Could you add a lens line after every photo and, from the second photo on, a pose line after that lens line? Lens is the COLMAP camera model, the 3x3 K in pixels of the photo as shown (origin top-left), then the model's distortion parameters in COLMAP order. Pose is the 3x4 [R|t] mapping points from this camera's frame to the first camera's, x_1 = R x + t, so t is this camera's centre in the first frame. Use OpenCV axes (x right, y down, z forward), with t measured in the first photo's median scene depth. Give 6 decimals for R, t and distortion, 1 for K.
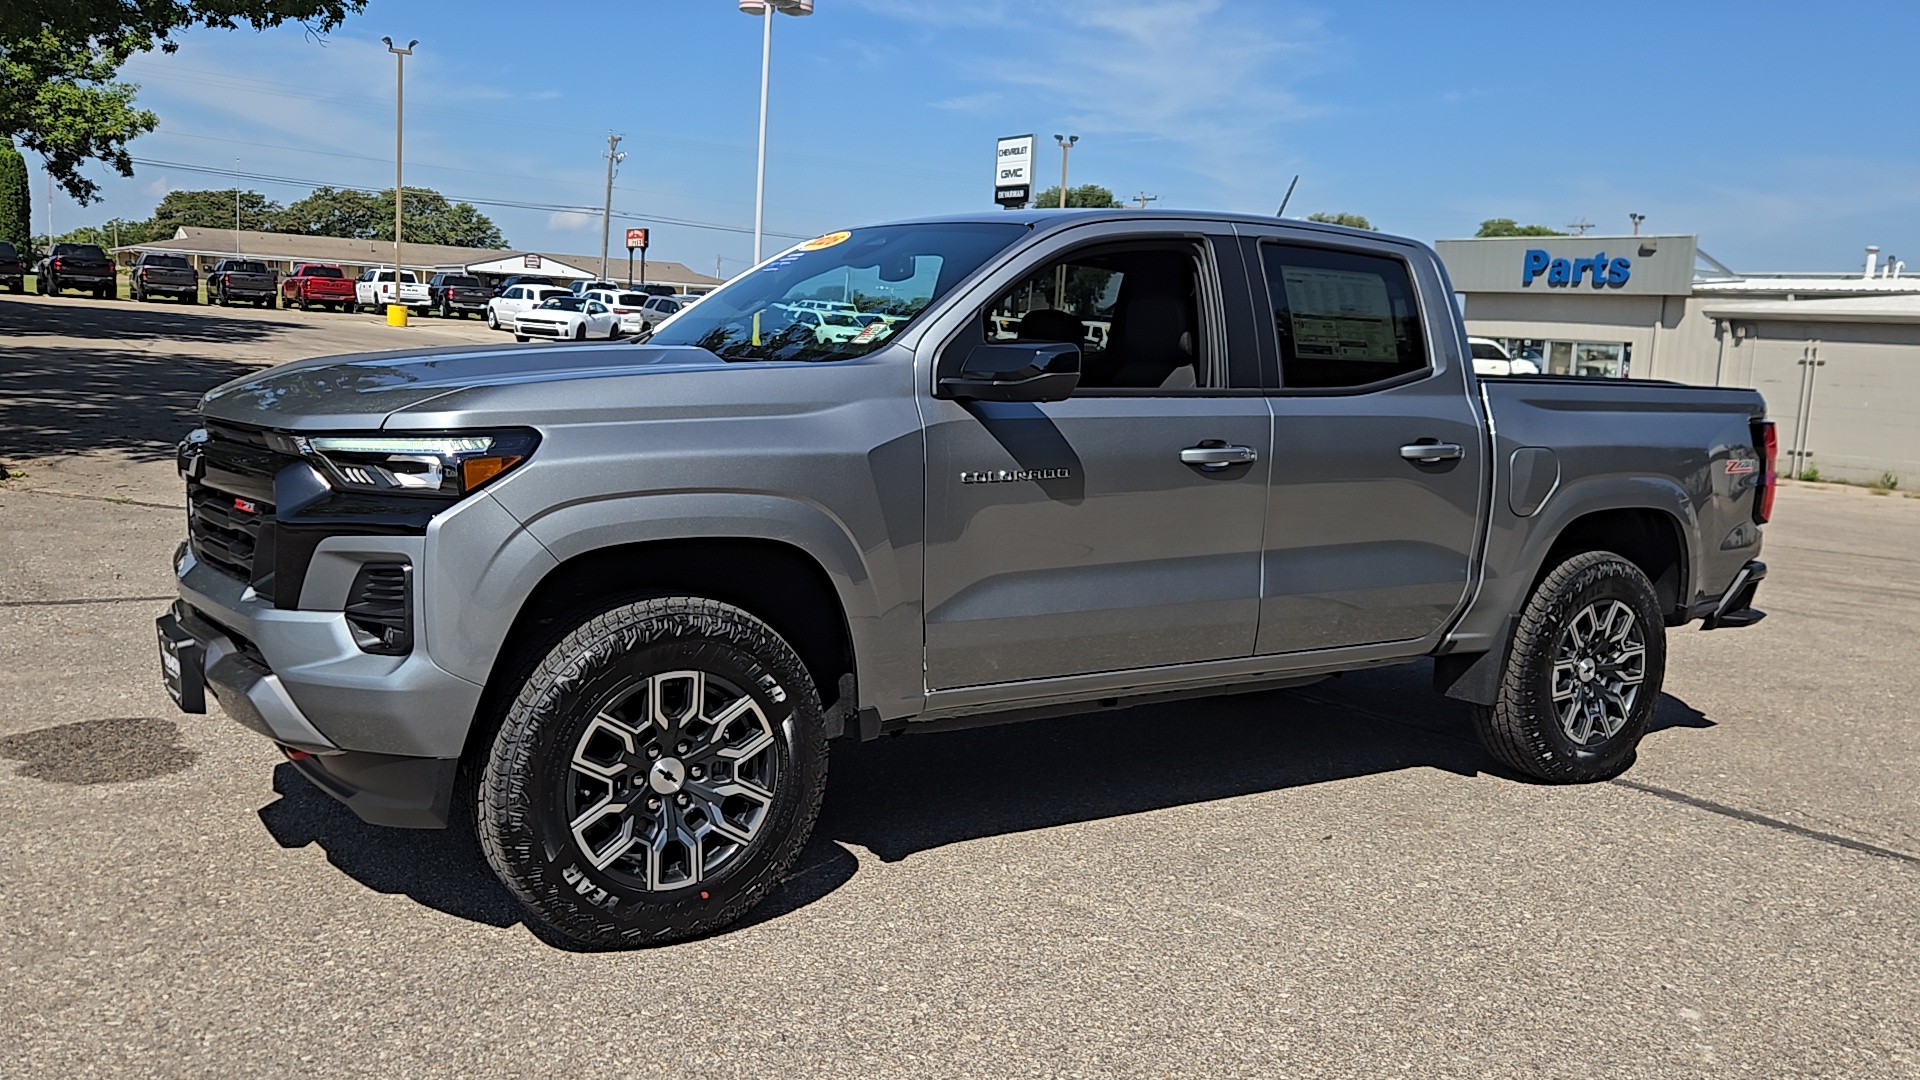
lens RADIAL K [[1597.1, 0, 948.8], [0, 1597.1, 544.3], [0, 0, 1]] dist [0.012150, -0.010134]
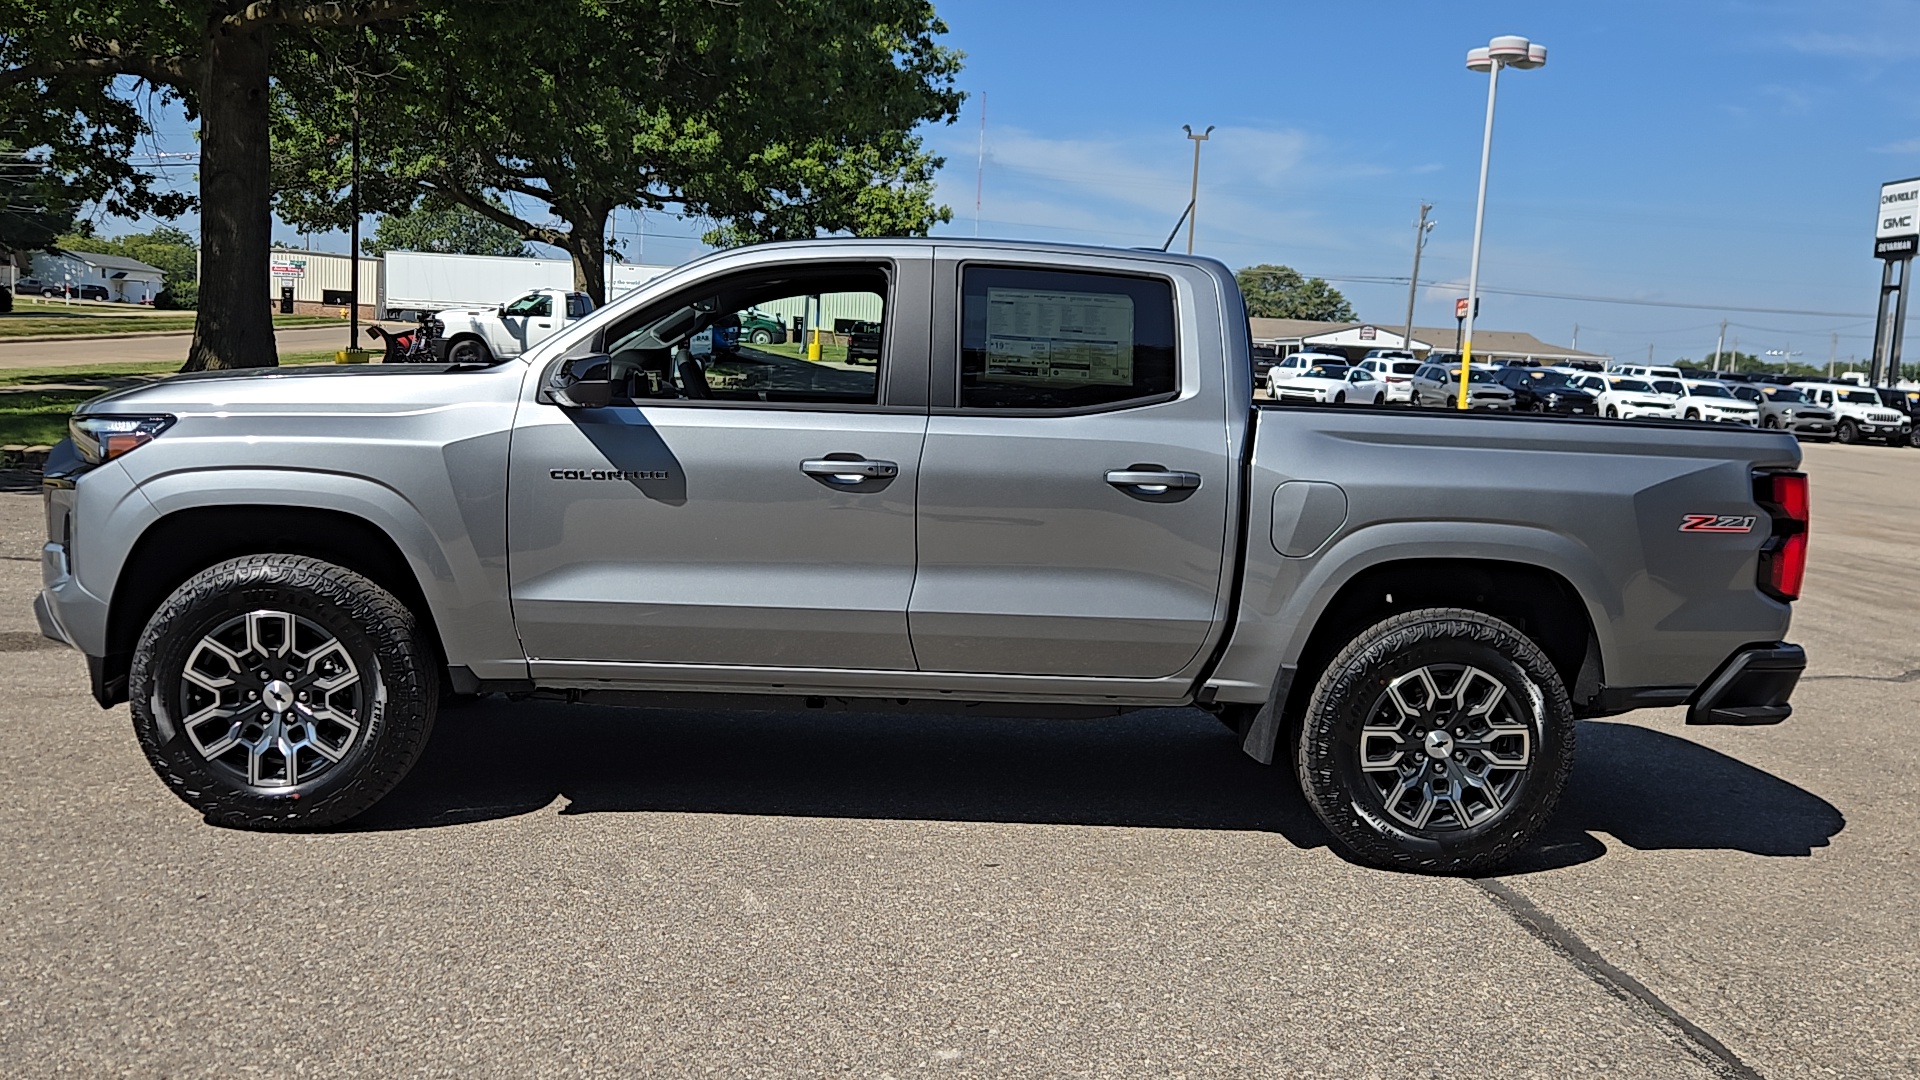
lens RADIAL K [[1597.1, 0, 950.3], [0, 1597.1, 543.4], [0, 0, 1]] dist [0.012150, -0.010134]
pose [[0.863544, 0.051844, -0.501602, 0.598340], [-0.074568, 0.996894, -0.025340, 0.011362], [0.498730, 0.059286, 0.864727, 0.110157]]
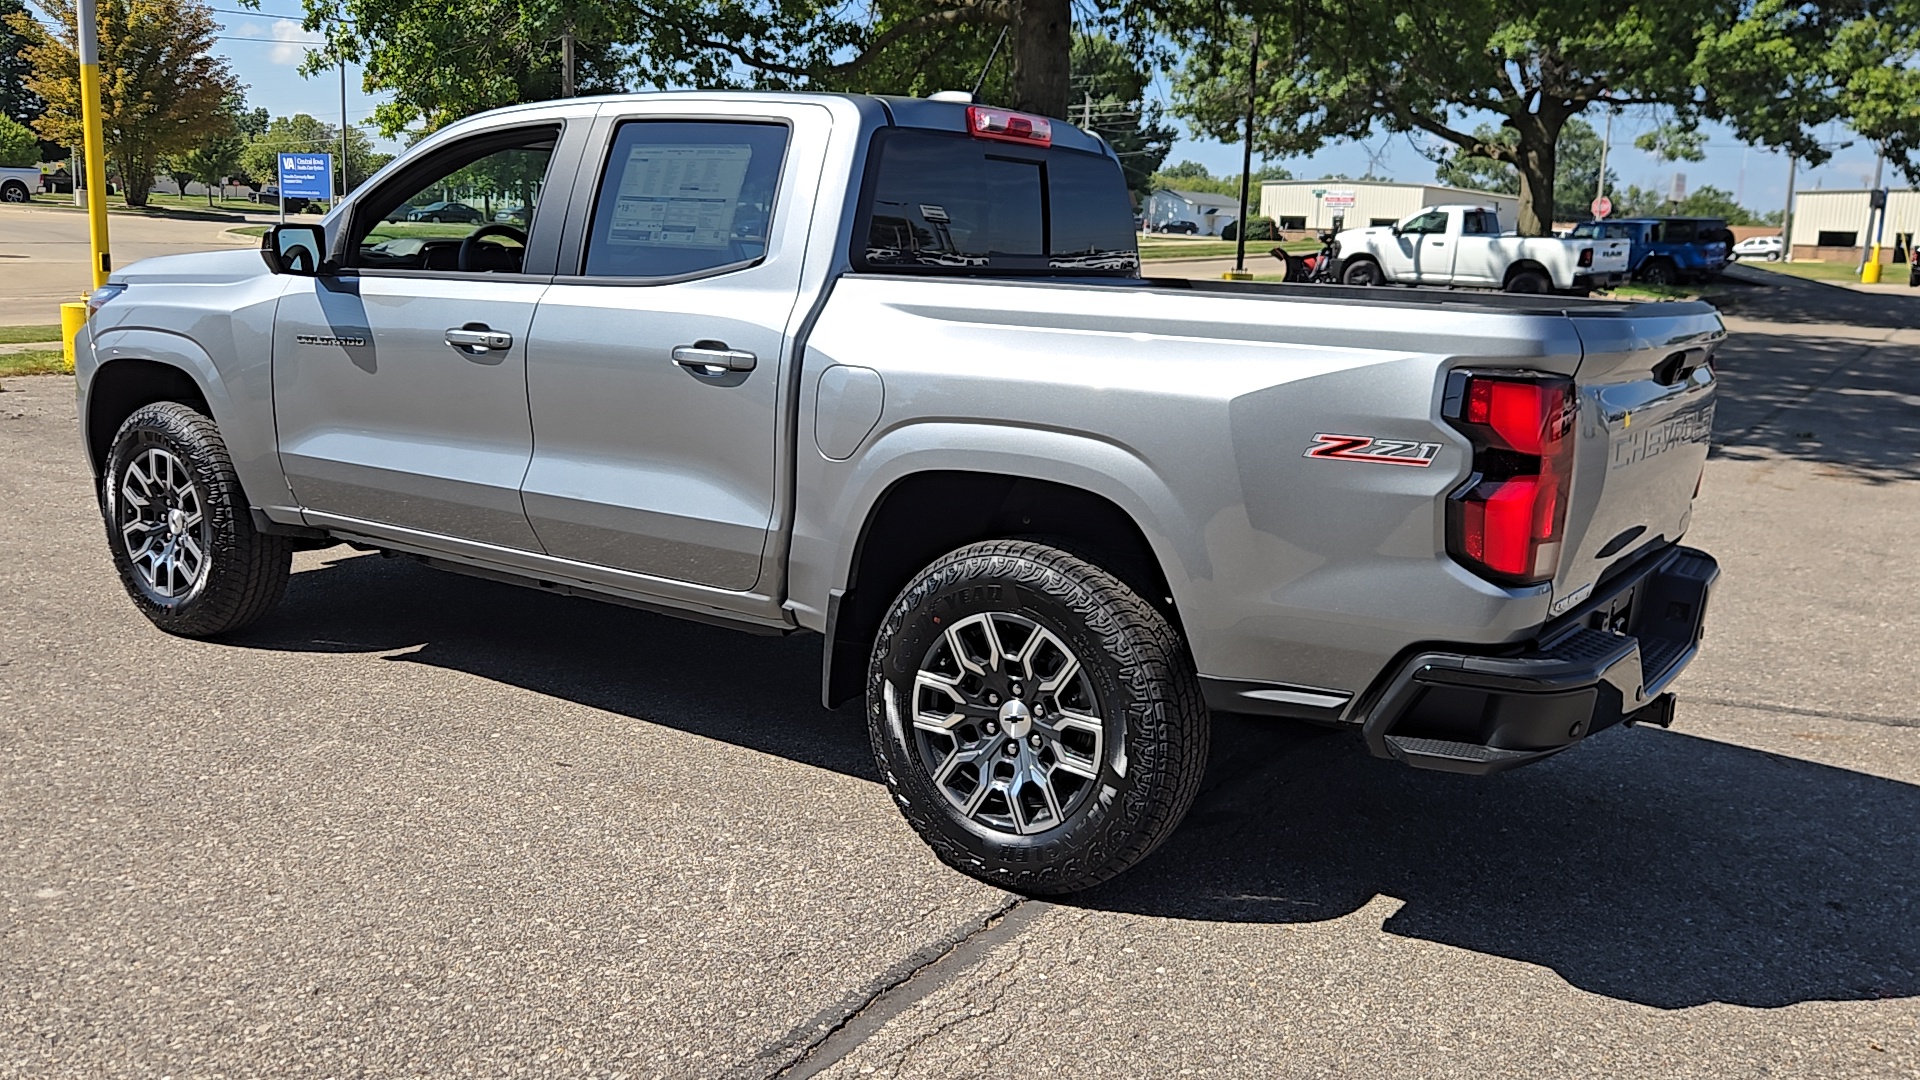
lens RADIAL K [[1597.1, 0, 955.7], [0, 1597.1, 546.8], [0, 0, 1]] dist [0.012150, -0.010134]
pose [[0.384778, 0.140130, -0.912310, 0.983761], [-0.141279, 0.985703, 0.091817, -0.049056], [0.912133, 0.093561, 0.399074, 0.705270]]
